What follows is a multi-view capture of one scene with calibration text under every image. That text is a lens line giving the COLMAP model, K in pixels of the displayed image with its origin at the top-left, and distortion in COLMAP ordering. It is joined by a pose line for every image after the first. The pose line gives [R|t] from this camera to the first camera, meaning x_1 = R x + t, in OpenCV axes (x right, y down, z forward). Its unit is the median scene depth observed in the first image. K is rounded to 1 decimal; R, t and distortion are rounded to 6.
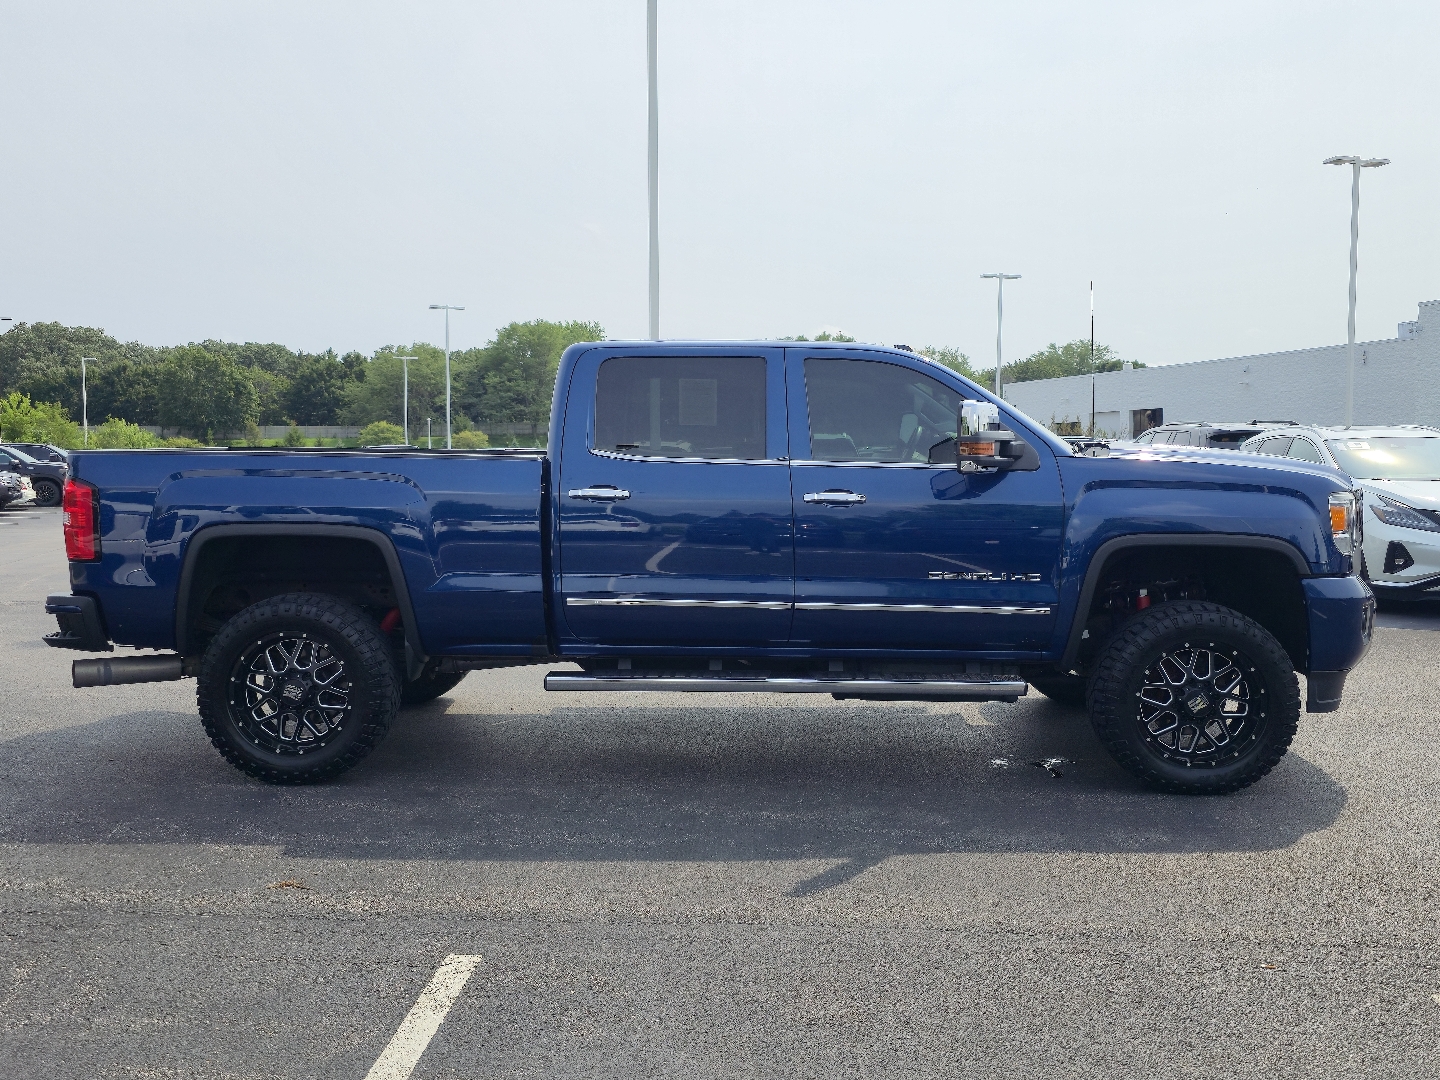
lens RADIAL K [[1384.5, 0, 713.9], [0, 1384.5, 545.9], [0, 0, 1]] dist [-0.008185, 0.000000]
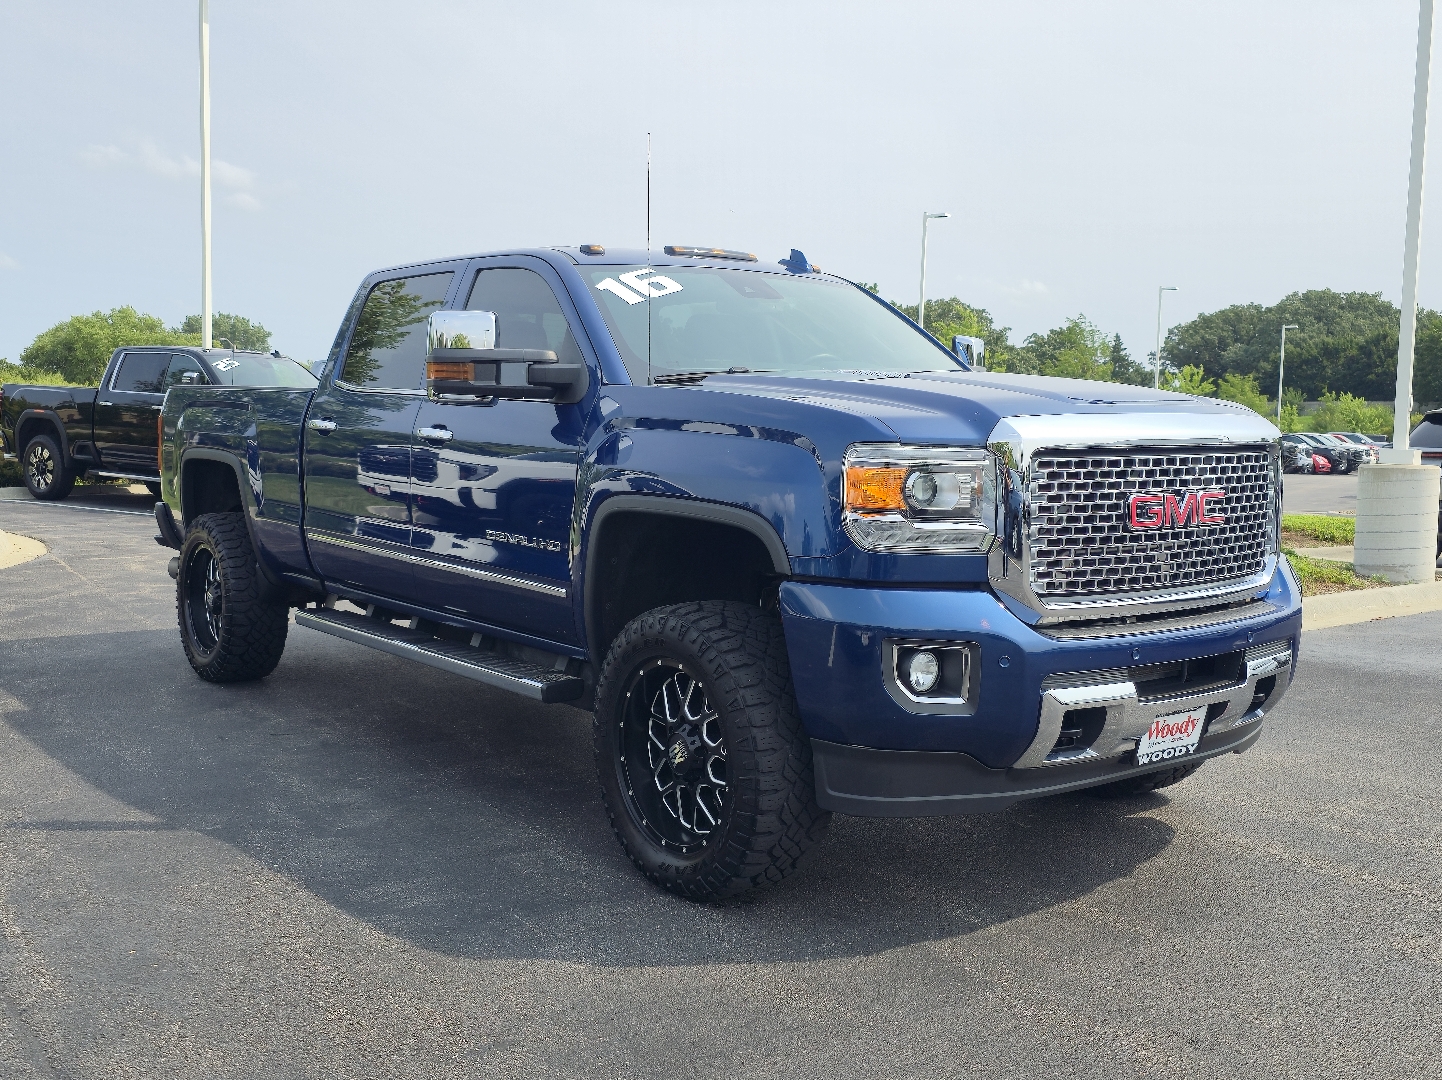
lens RADIAL K [[1524.3, 0, 722.3], [0, 1524.3, 545.8], [0, 0, 1]] dist [0.045953, 0.000000]
pose [[0.611951, 0.071418, -0.787664, 0.183192], [-0.068631, 0.996953, 0.037075, -0.002989], [0.787912, 0.031370, 0.614988, 0.109570]]
